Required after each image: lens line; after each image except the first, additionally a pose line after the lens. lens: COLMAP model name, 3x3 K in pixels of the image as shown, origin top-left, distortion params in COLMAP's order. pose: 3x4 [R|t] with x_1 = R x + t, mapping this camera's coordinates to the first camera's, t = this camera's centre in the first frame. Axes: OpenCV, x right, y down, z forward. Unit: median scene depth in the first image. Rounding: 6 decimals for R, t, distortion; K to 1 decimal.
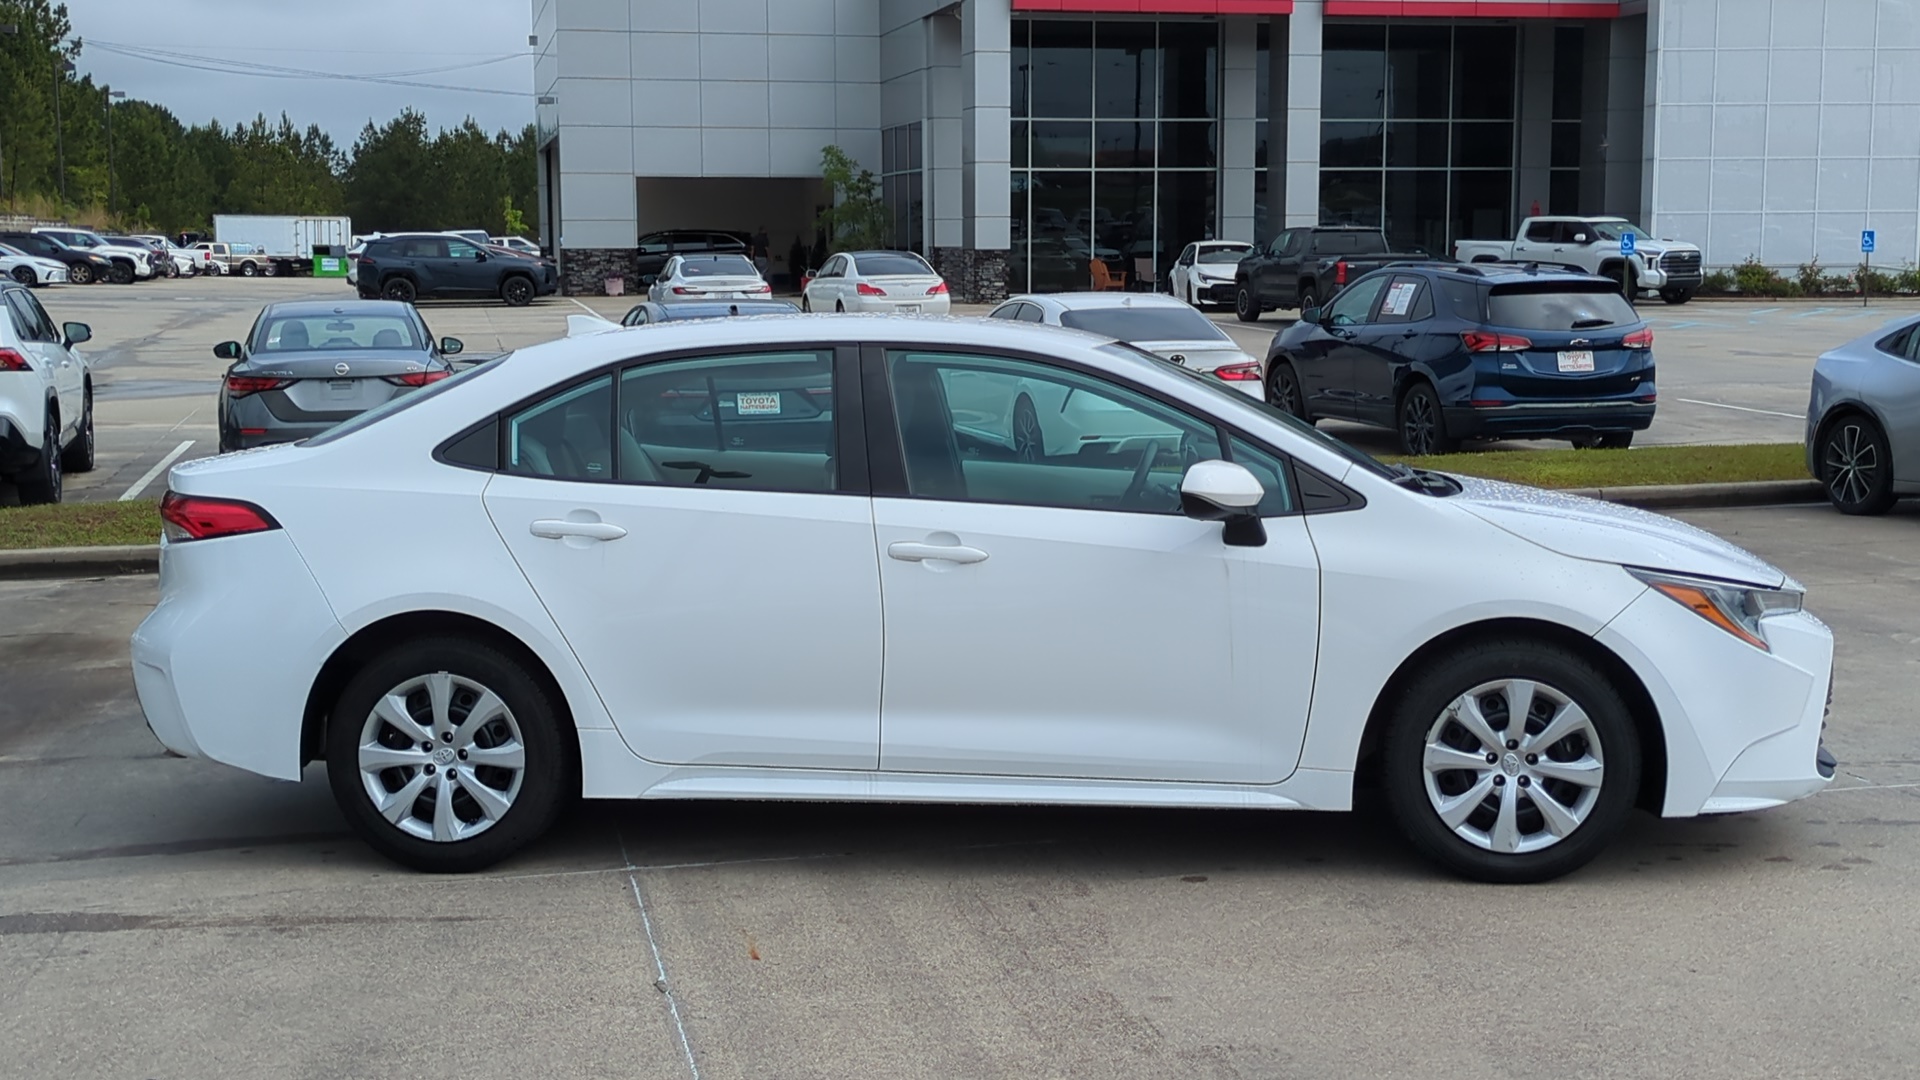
lens RADIAL K [[2257.3, 0, 963.3], [0, 2257.3, 537.5], [0, 0, 1]] dist [0.063343, -0.093407]
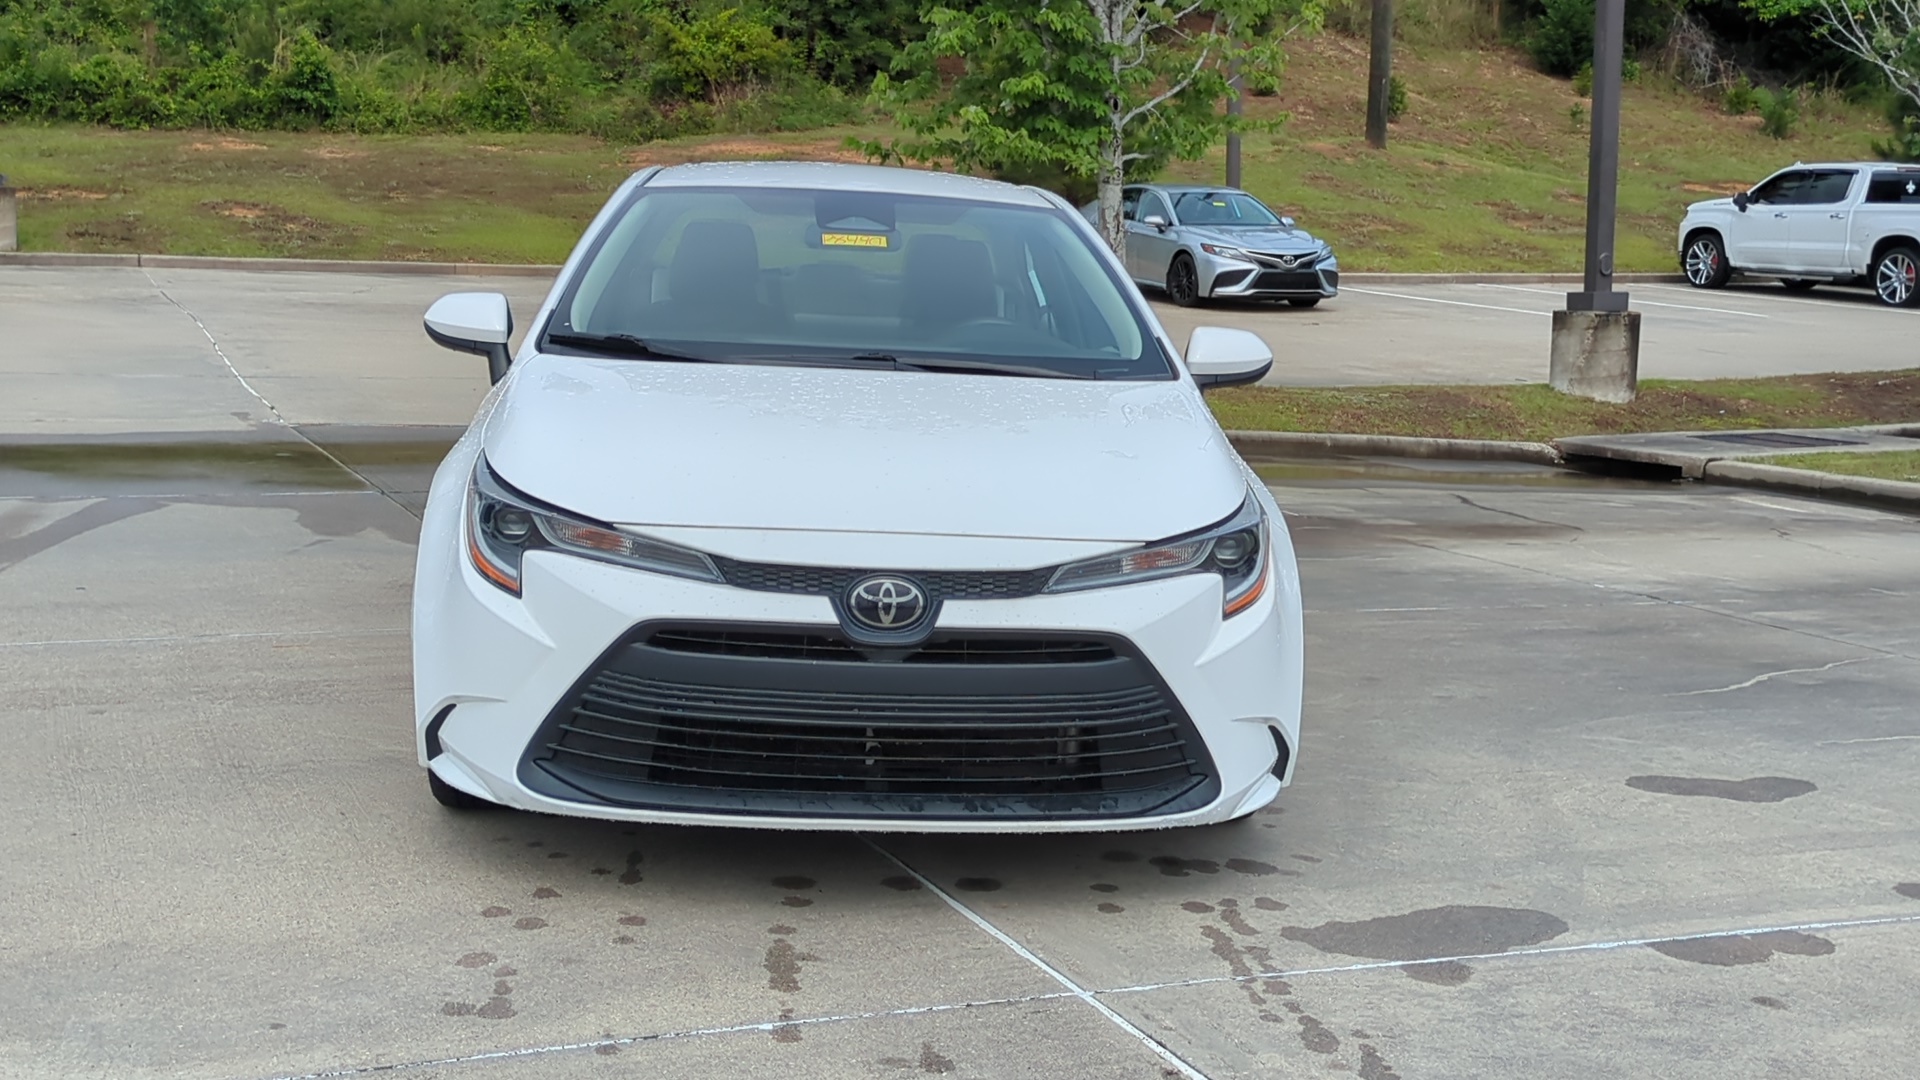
lens RADIAL K [[2257.3, 0, 963.3], [0, 2257.3, 537.5], [0, 0, 1]] dist [0.063343, -0.093407]
pose [[0.166859, 0.140163, -0.975967, 1.064466], [-0.137108, 0.983526, 0.117807, -0.070607], [0.976401, 0.114155, 0.183328, 0.988471]]
